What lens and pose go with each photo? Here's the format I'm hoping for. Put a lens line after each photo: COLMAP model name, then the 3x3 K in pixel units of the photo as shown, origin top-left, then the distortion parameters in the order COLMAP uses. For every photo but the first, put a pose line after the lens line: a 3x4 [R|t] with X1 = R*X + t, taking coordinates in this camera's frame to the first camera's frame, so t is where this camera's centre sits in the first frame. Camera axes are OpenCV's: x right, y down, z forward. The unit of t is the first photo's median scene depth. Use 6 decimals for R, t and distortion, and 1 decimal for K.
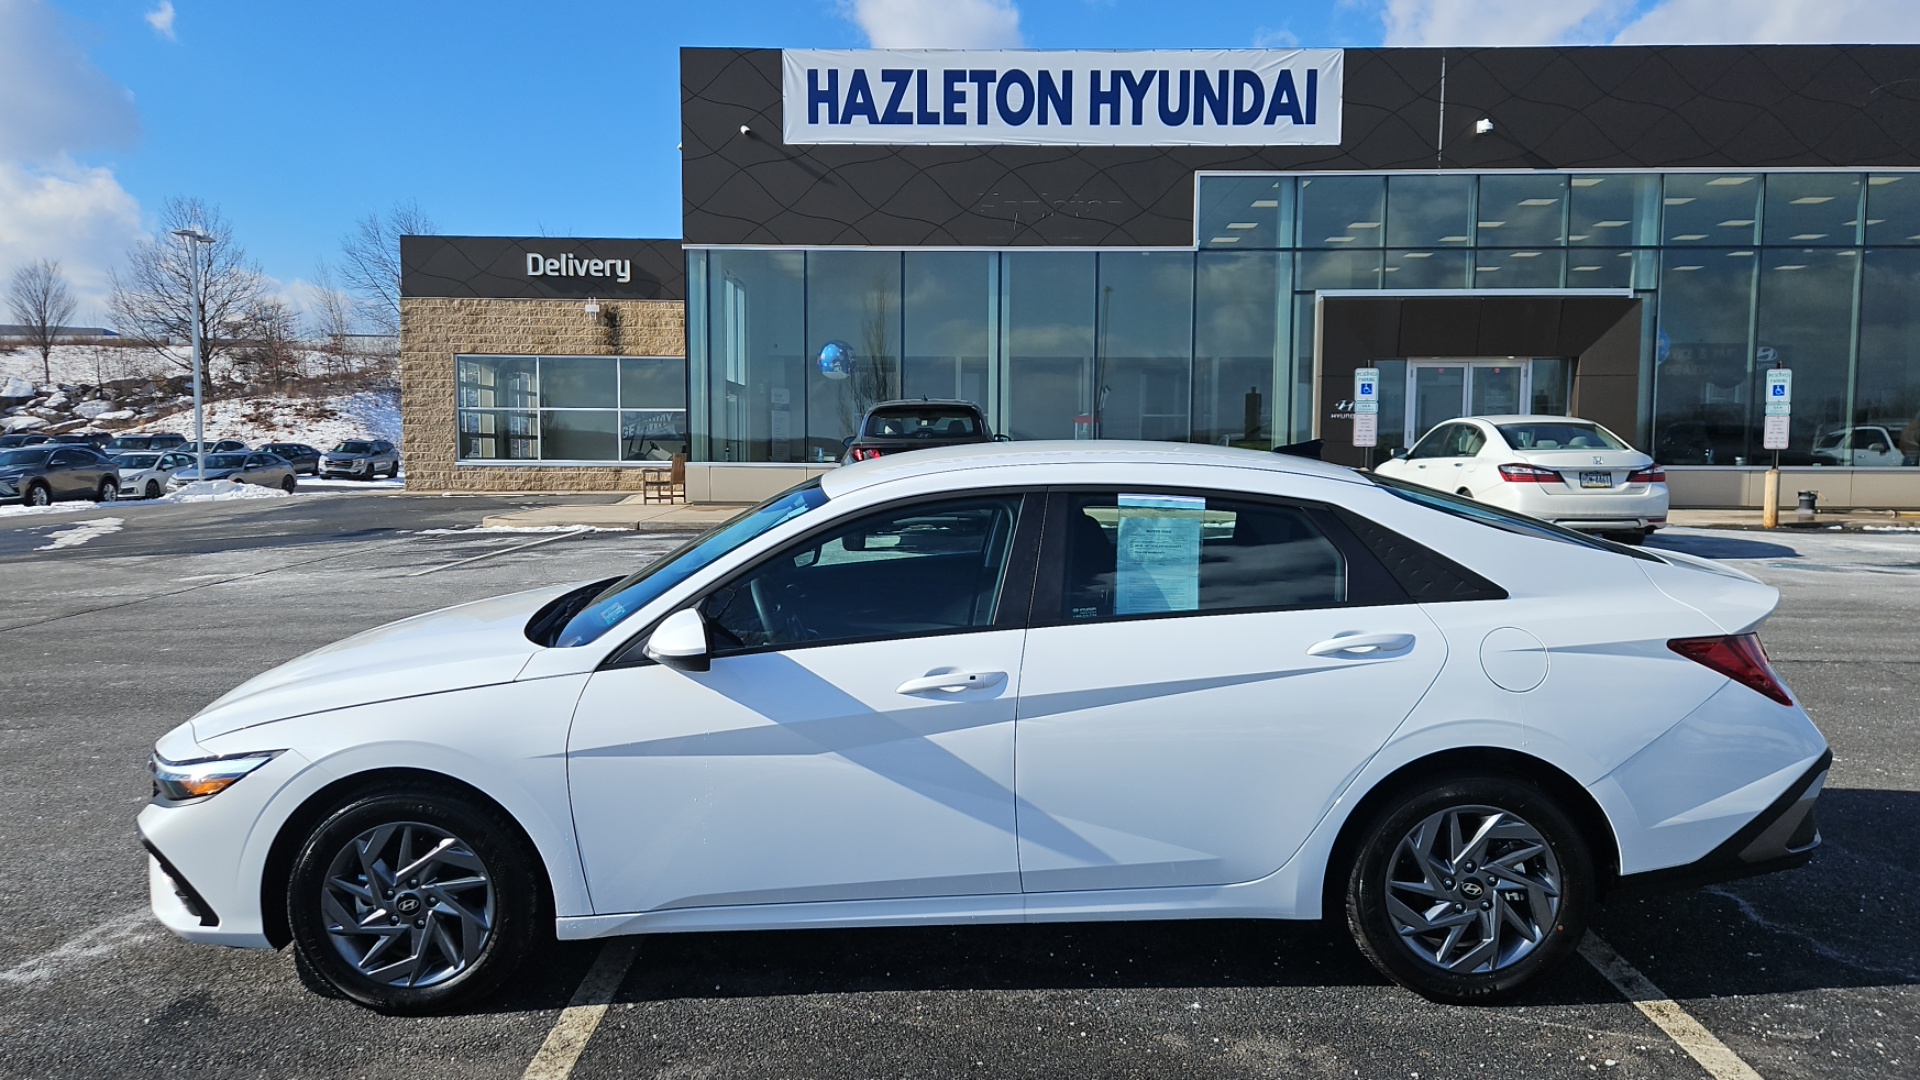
lens RADIAL K [[1436.4, 0, 962.1], [0, 1436.4, 538.9], [0, 0, 1]] dist [0.058586, -0.019502]
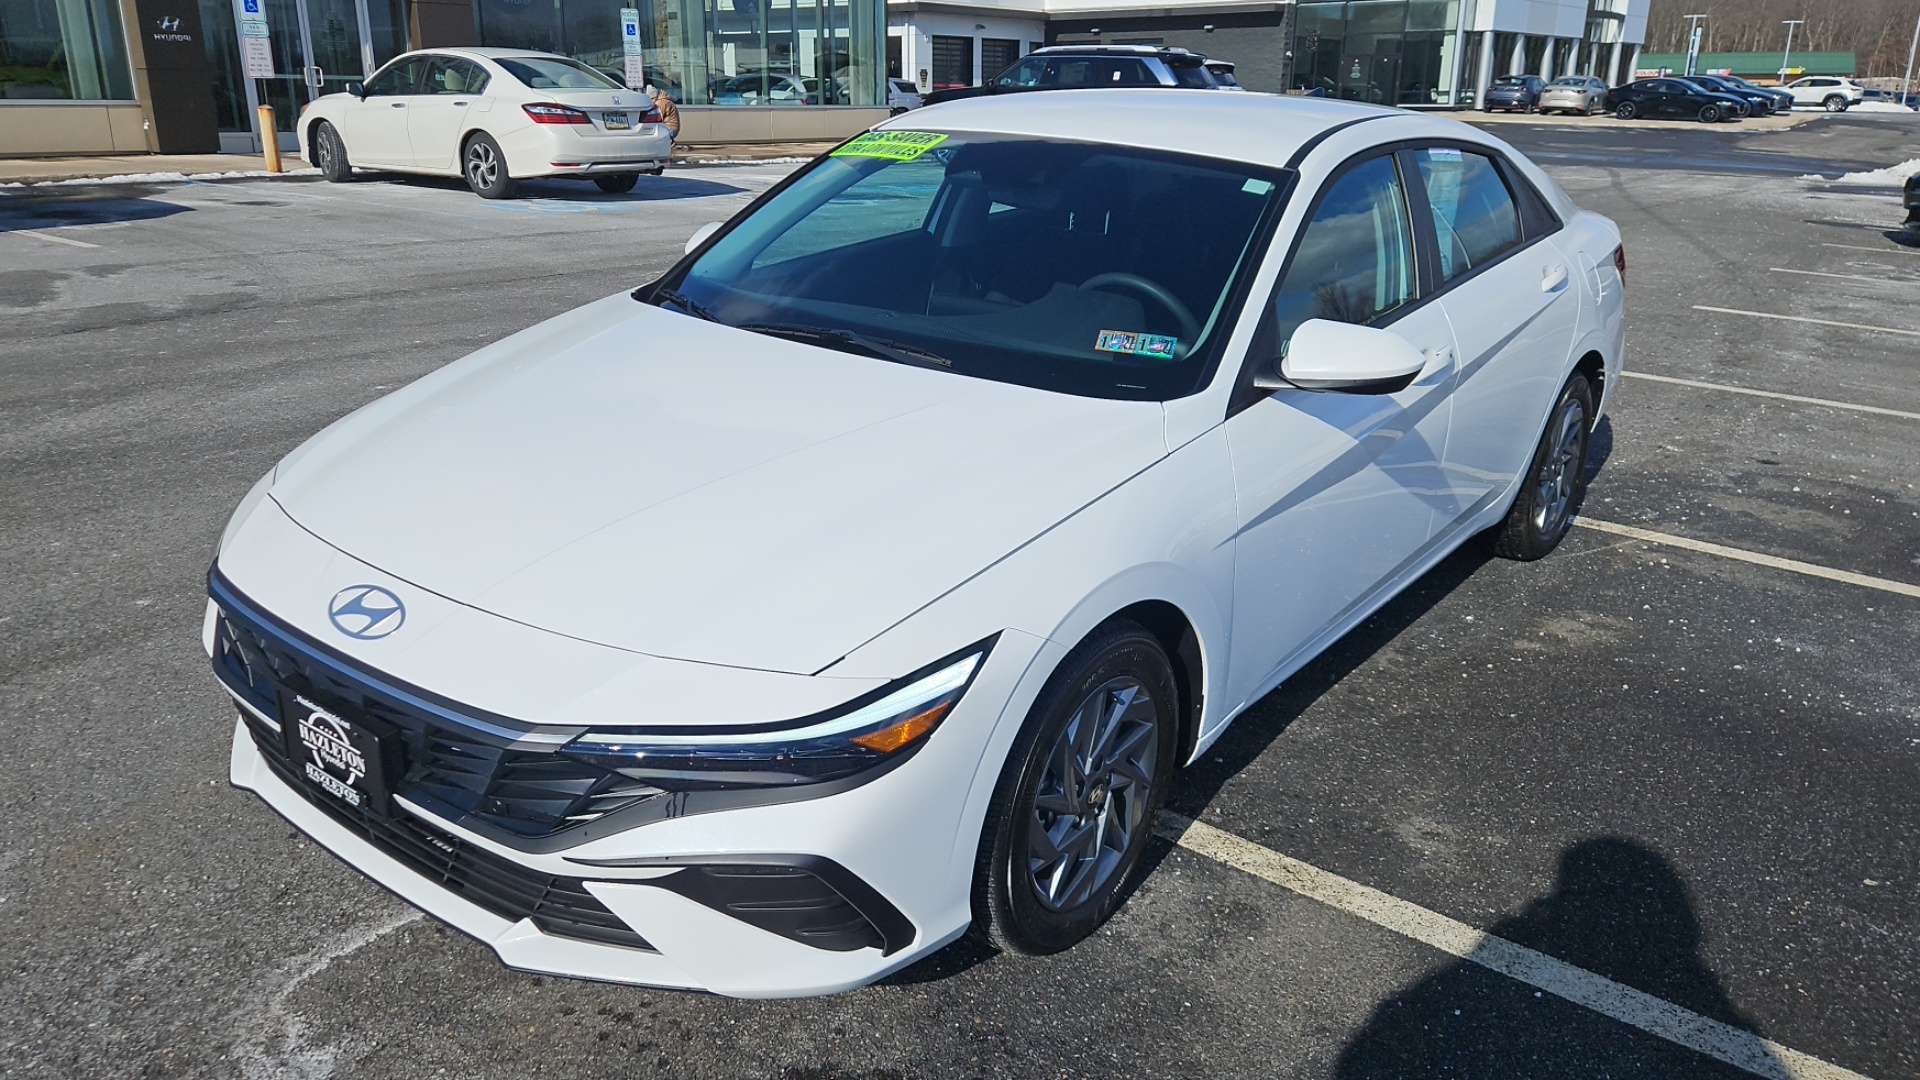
lens RADIAL K [[1436.4, 0, 963.0], [0, 1436.4, 545.1], [0, 0, 1]] dist [0.058586, -0.019502]
pose [[0.596223, -0.240181, 0.766049, -0.258301], [0.045567, 0.962785, 0.266399, -0.013994], [-0.801525, -0.123927, 0.584979, 0.185893]]
